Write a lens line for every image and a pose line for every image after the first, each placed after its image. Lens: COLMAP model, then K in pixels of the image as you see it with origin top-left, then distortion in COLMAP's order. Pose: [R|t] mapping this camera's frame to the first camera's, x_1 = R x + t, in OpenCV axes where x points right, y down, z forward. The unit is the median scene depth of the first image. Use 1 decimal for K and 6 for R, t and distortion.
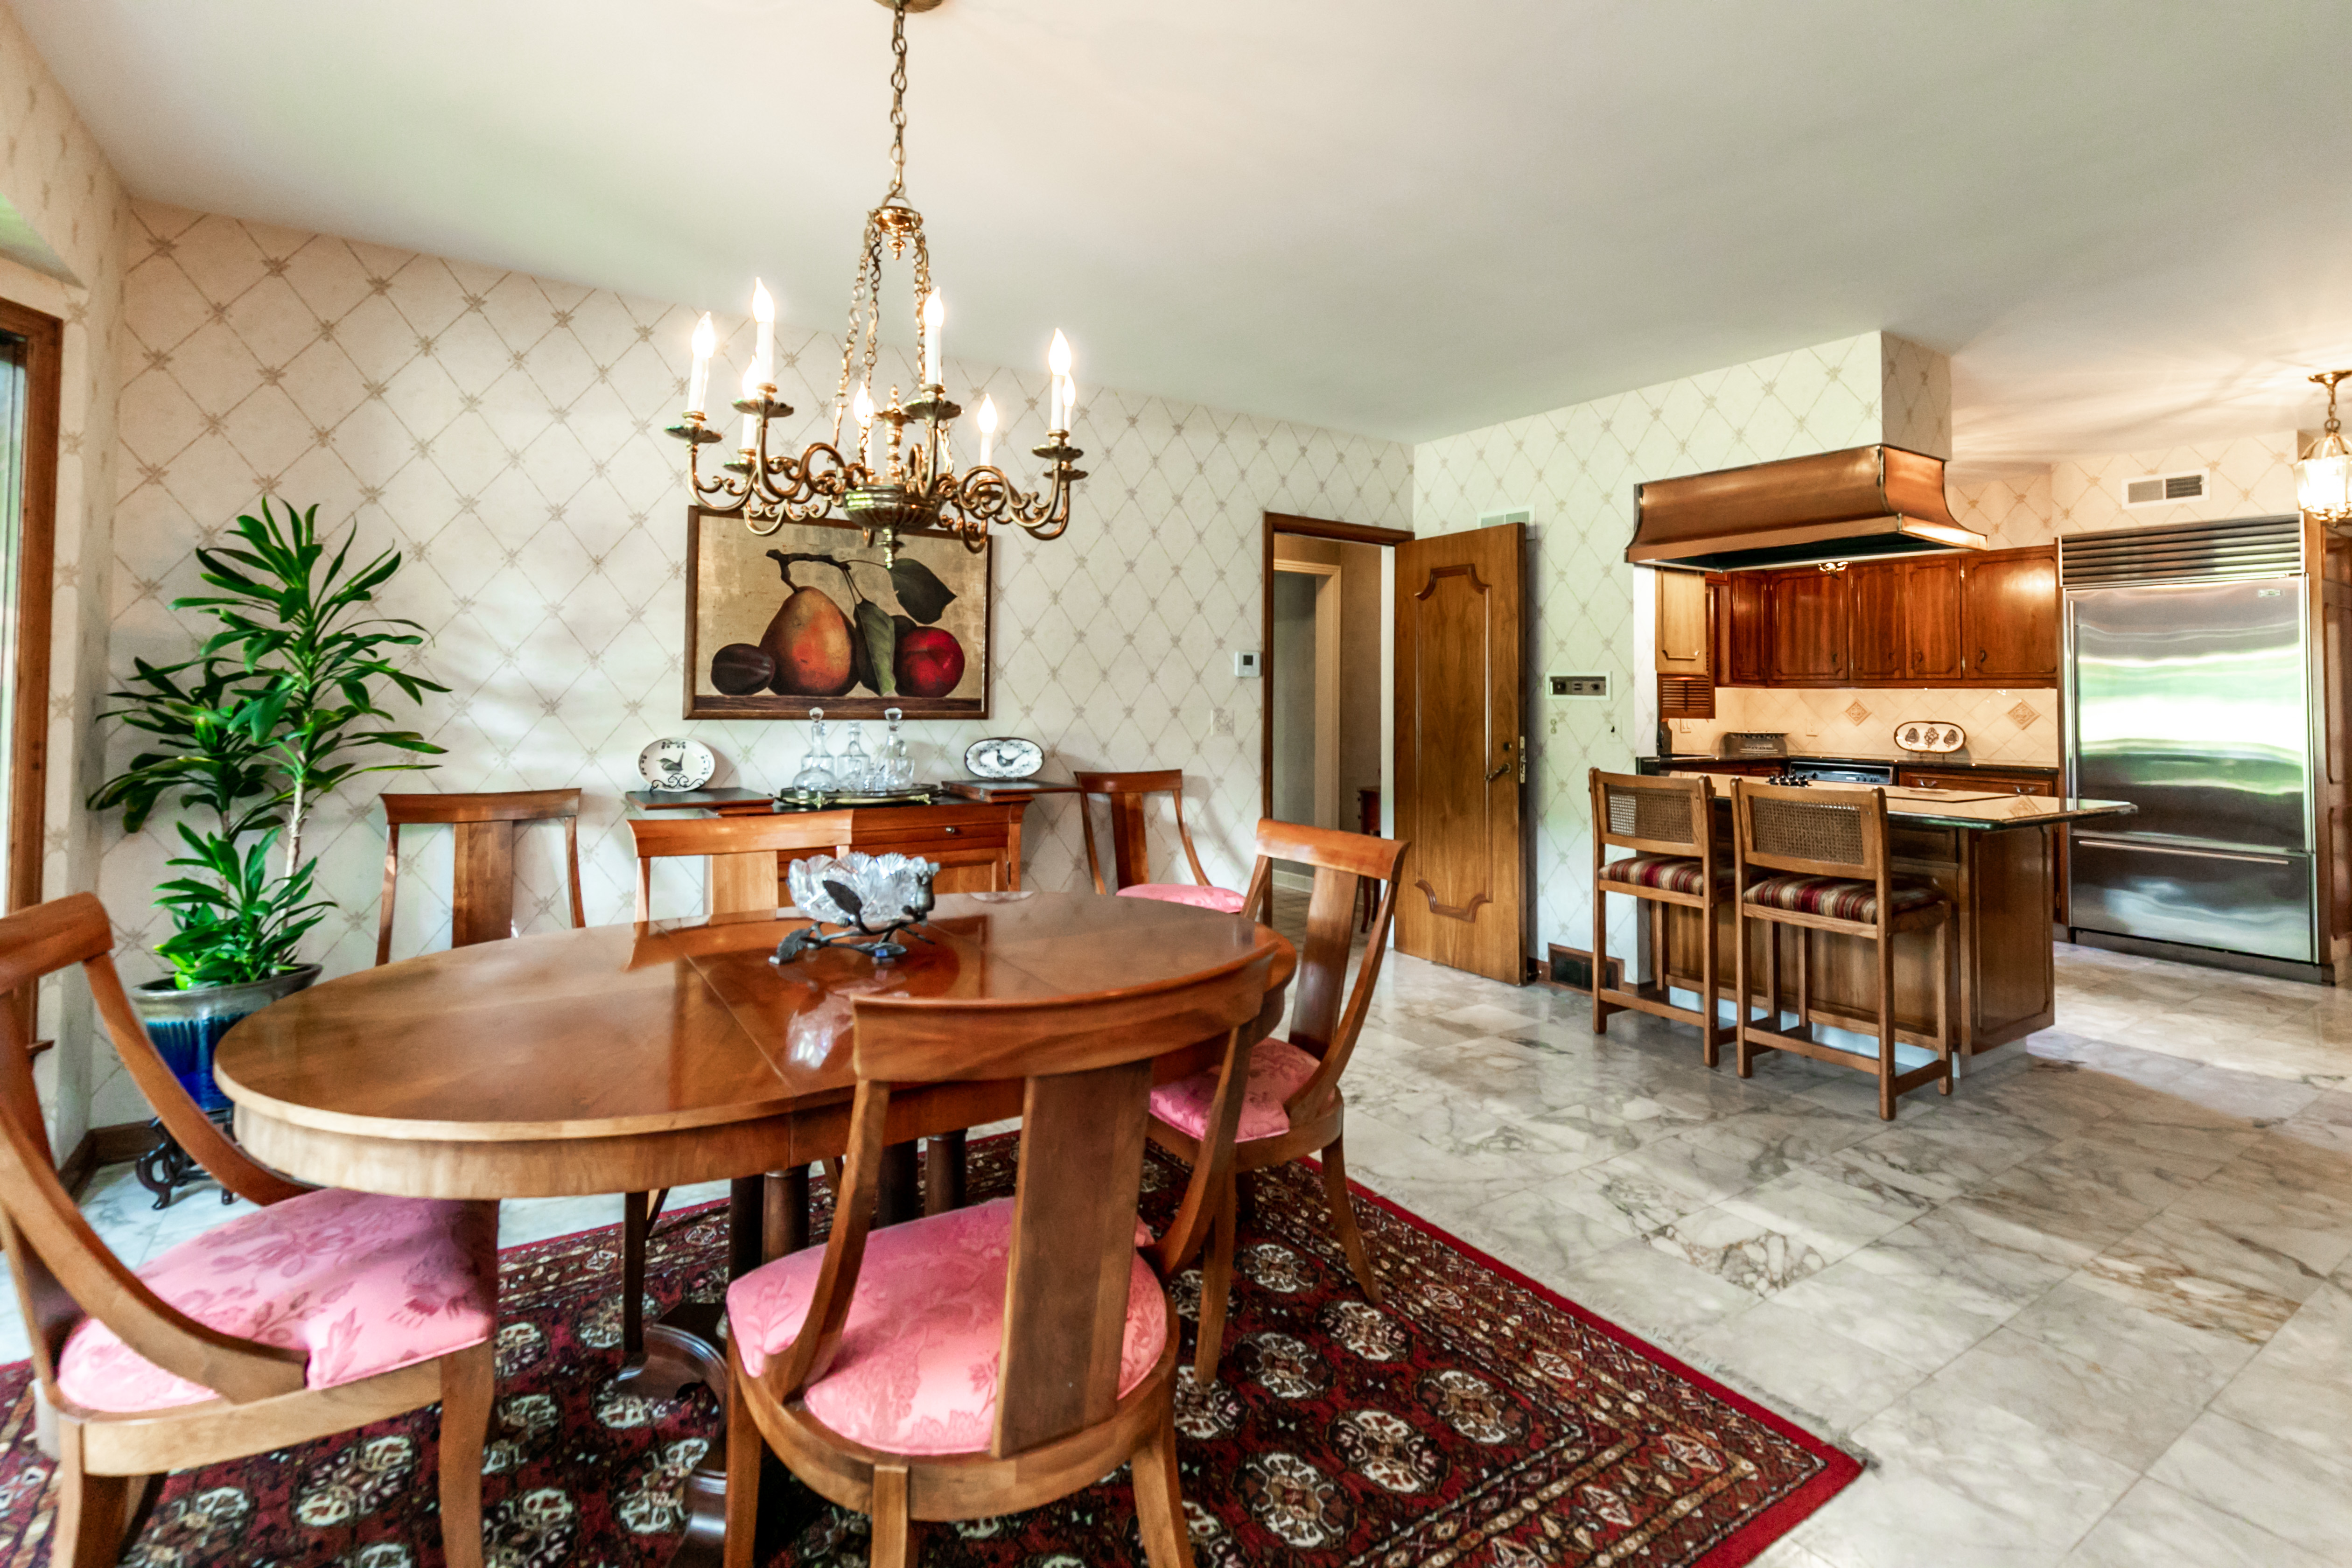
lens RADIAL K [[1120.8, 0, 1189.7], [0, 1120.8, 677.8], [0, 0, 1]] dist [0.001099, -0.000042]
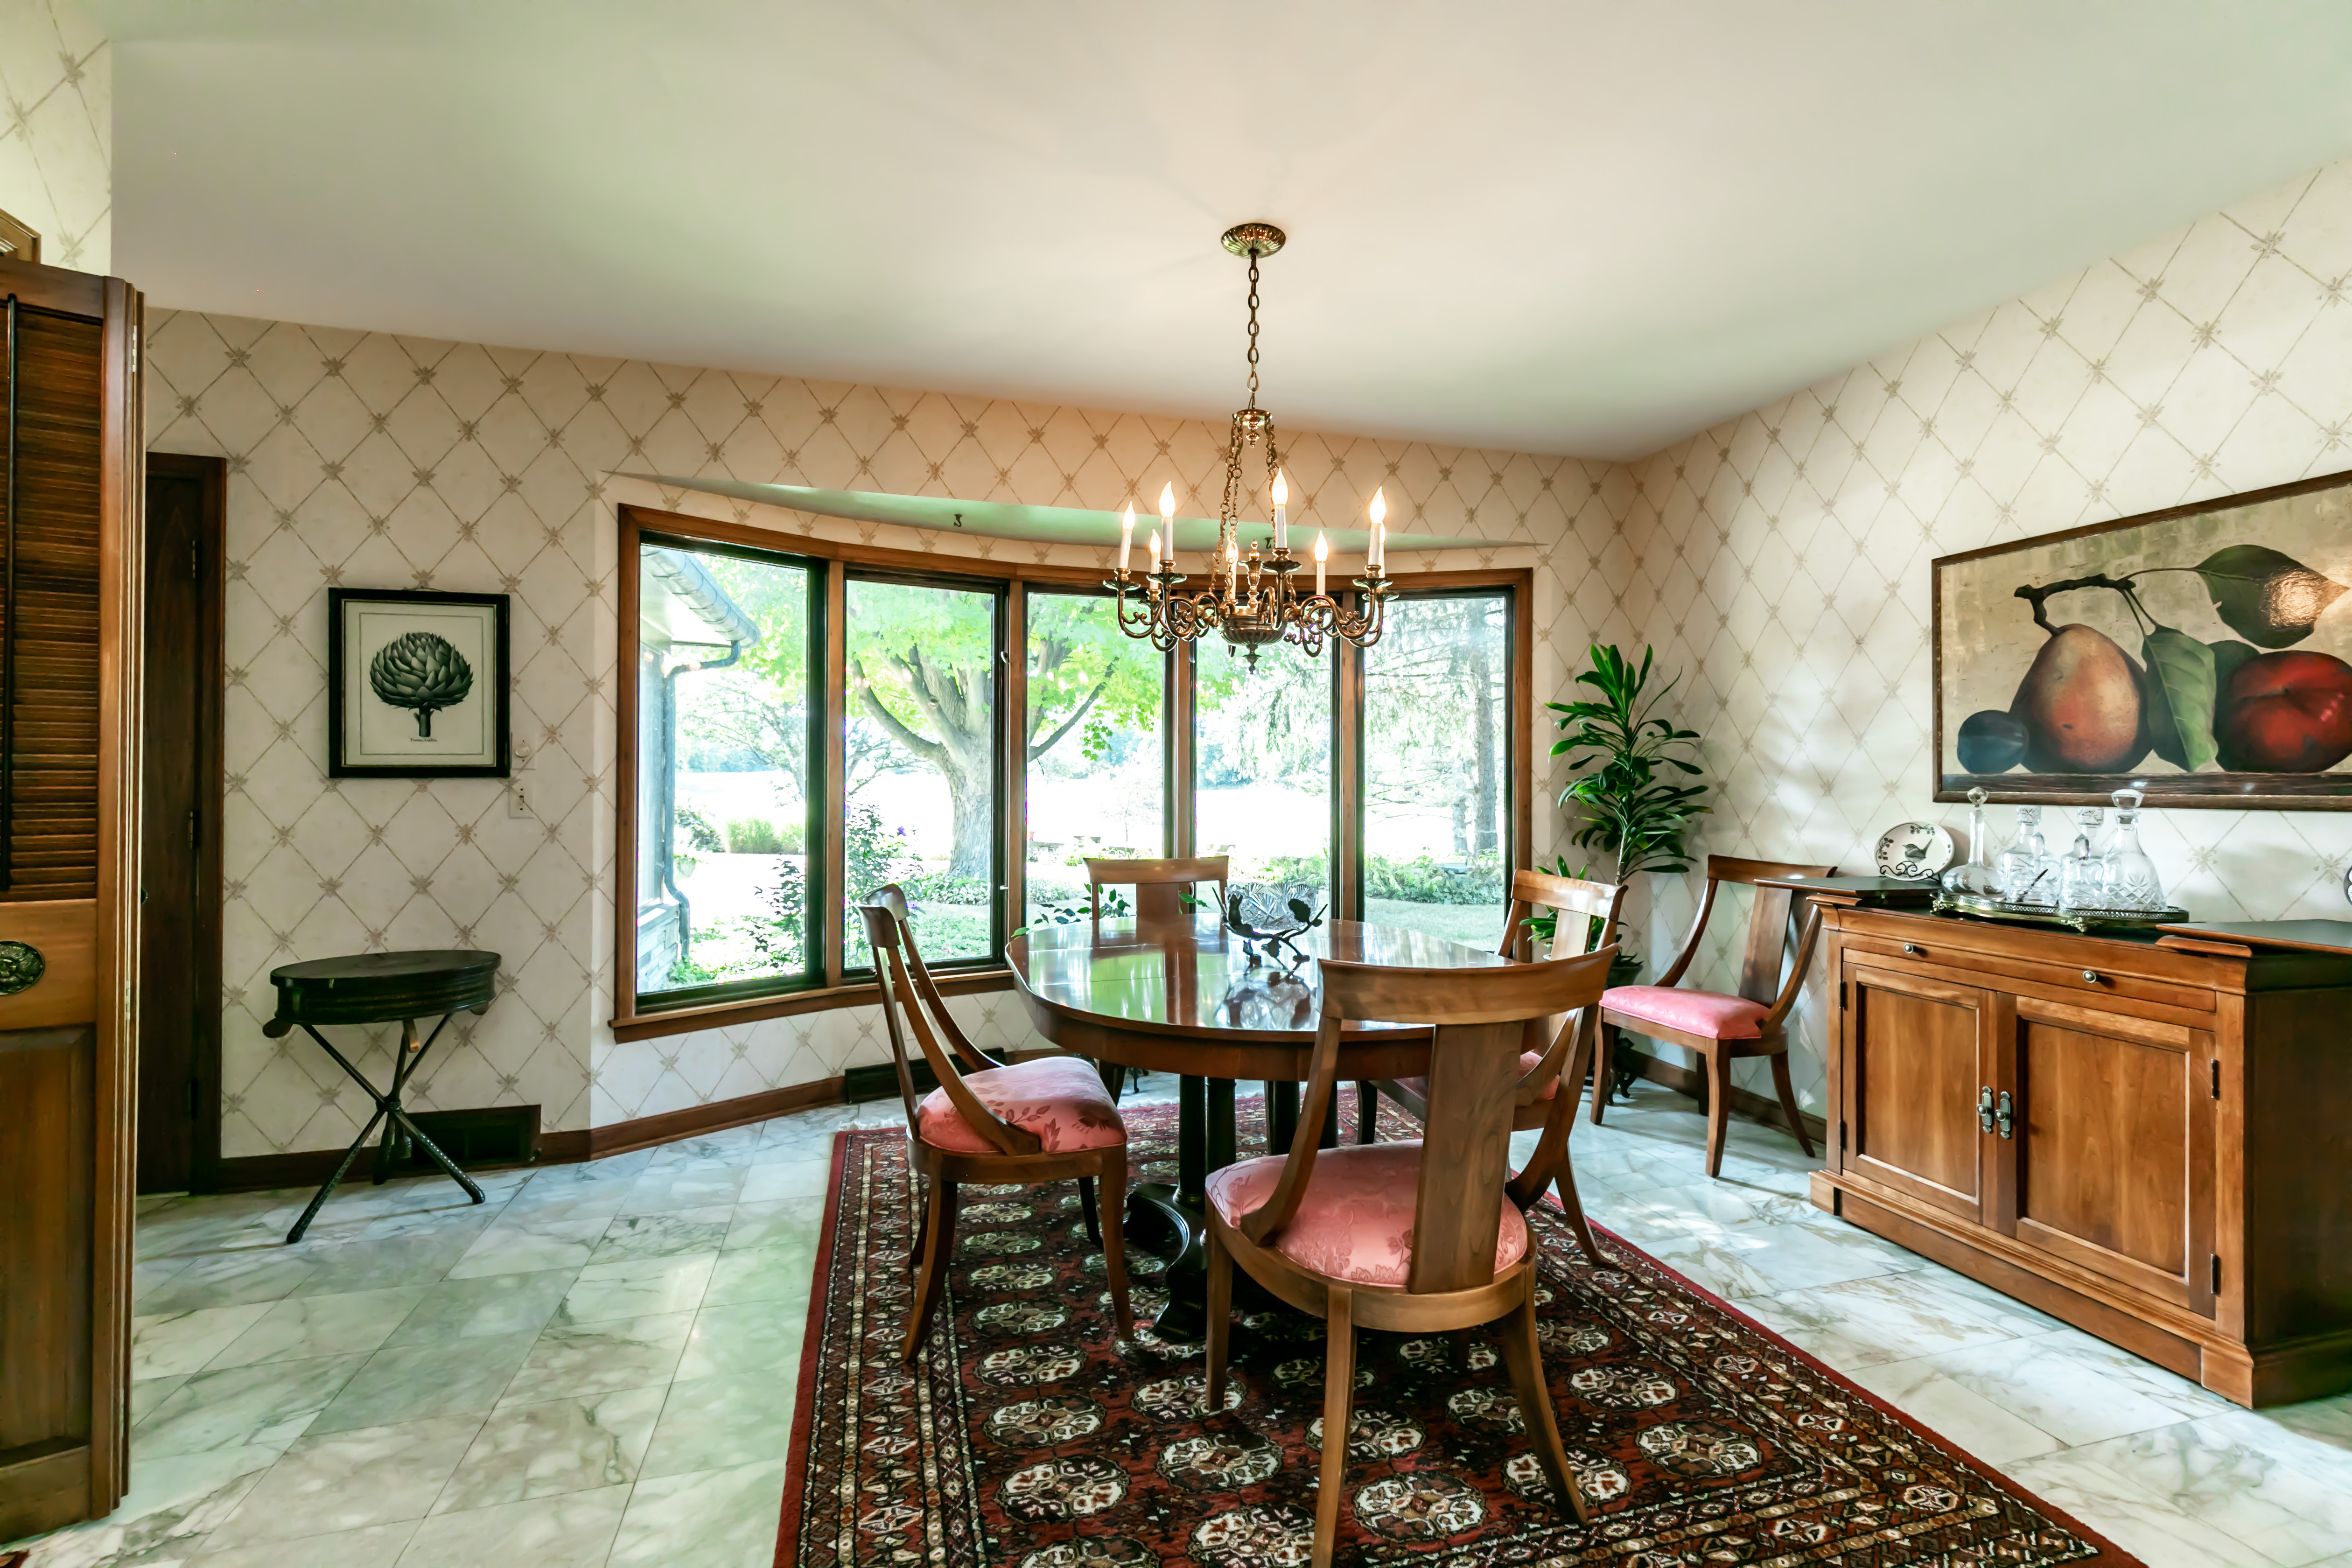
lens RADIAL K [[1029.1, 0, 1176.0], [0, 1029.1, 784.0], [0, 0, 1]] dist [0.017616, 0.000118]
pose [[-0.302332, -0.007209, -0.953175, 0.508170], [0.013617, 0.999837, -0.011882, 0.024298], [0.953105, -0.016572, -0.302185, 0.669562]]
